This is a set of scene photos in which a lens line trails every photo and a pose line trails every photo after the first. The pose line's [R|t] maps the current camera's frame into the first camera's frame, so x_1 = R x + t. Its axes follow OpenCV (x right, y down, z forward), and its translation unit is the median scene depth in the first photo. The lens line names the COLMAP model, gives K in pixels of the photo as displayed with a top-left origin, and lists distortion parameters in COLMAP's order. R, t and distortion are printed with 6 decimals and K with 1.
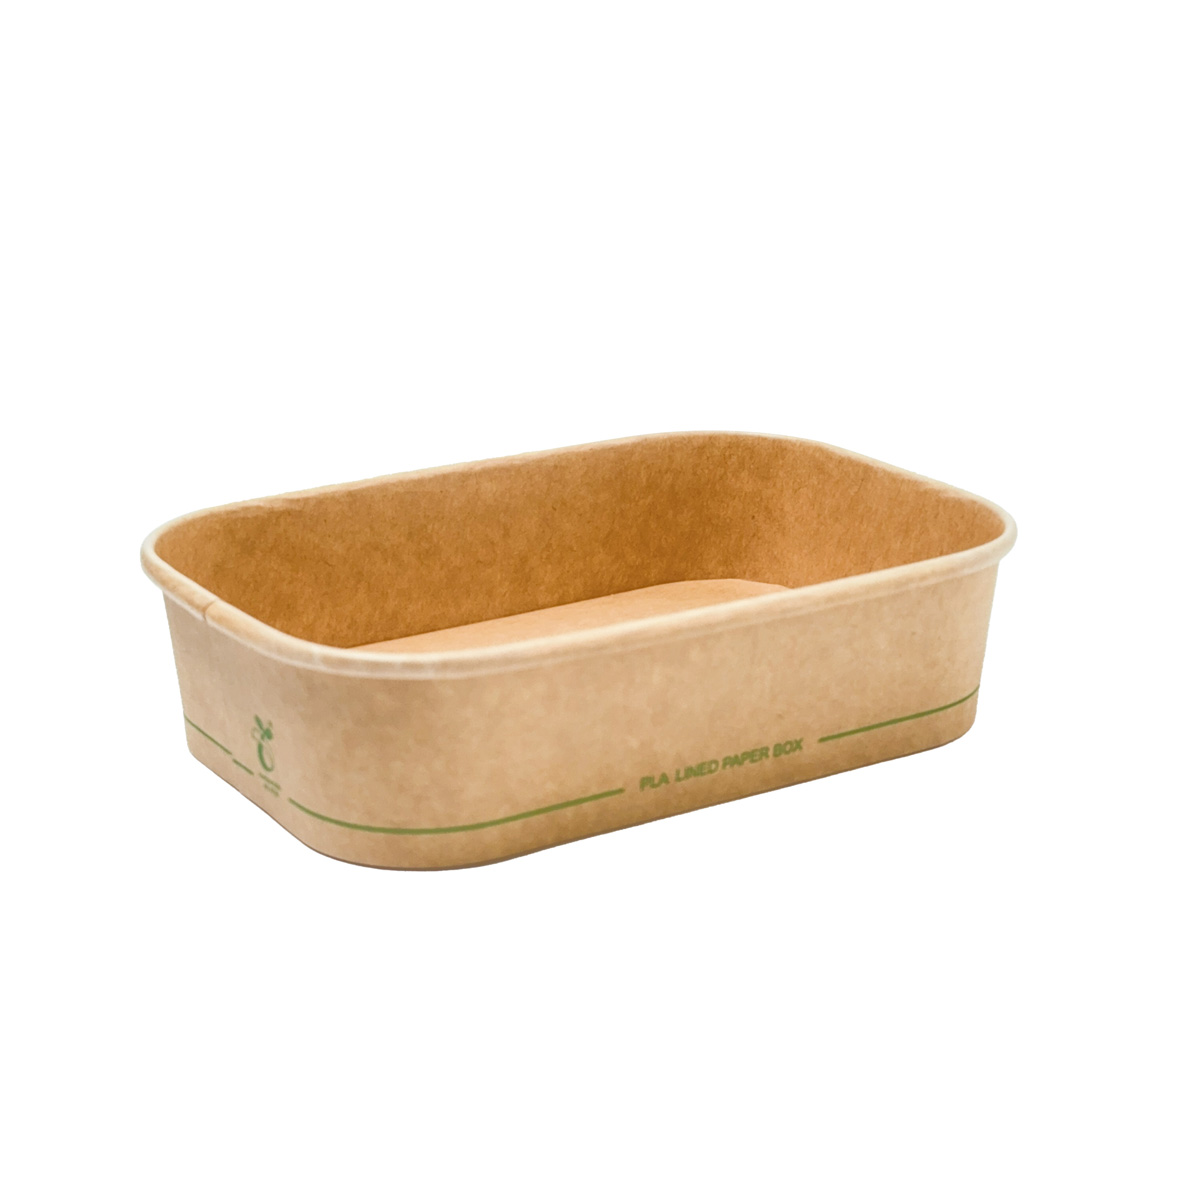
lens RADIAL K [[2350.5, 0, 600.0], [0, 2350.5, 600.0], [0, 0, 1]] dist [0.035172, 0.006788]
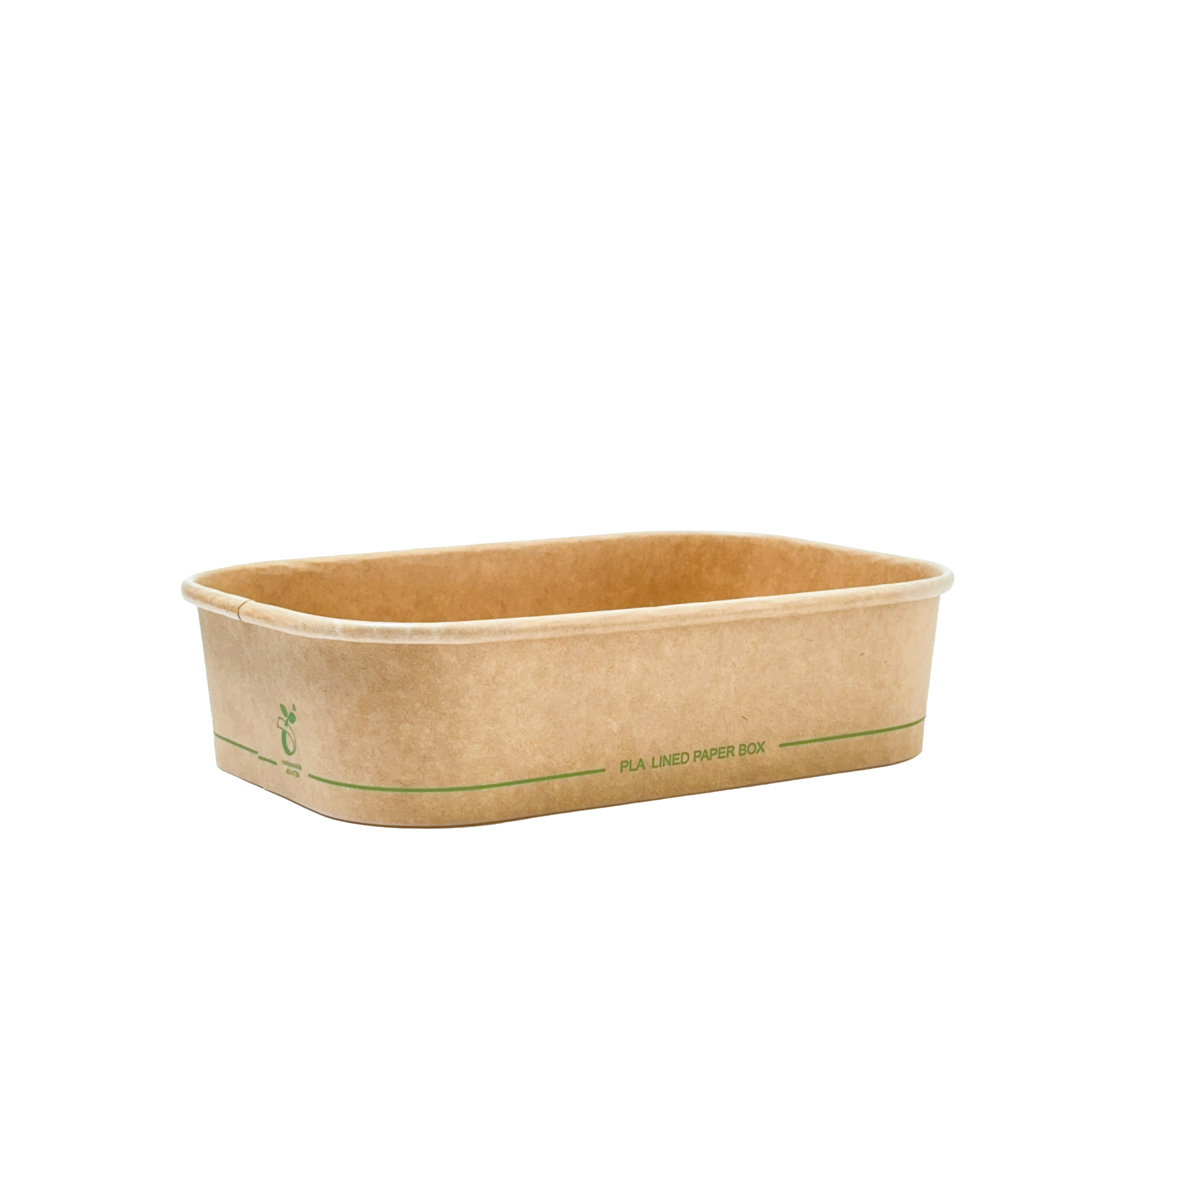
lens RADIAL K [[2350.5, 0, 600.0], [0, 2350.5, 600.0], [0, 0, 1]] dist [0.035172, 0.006788]
pose [[0.999995, 0.003037, 0.000020, 0.006989], [-0.002988, 0.985017, -0.172431, 0.185663], [-0.000544, 0.172430, 0.985022, -0.120274]]
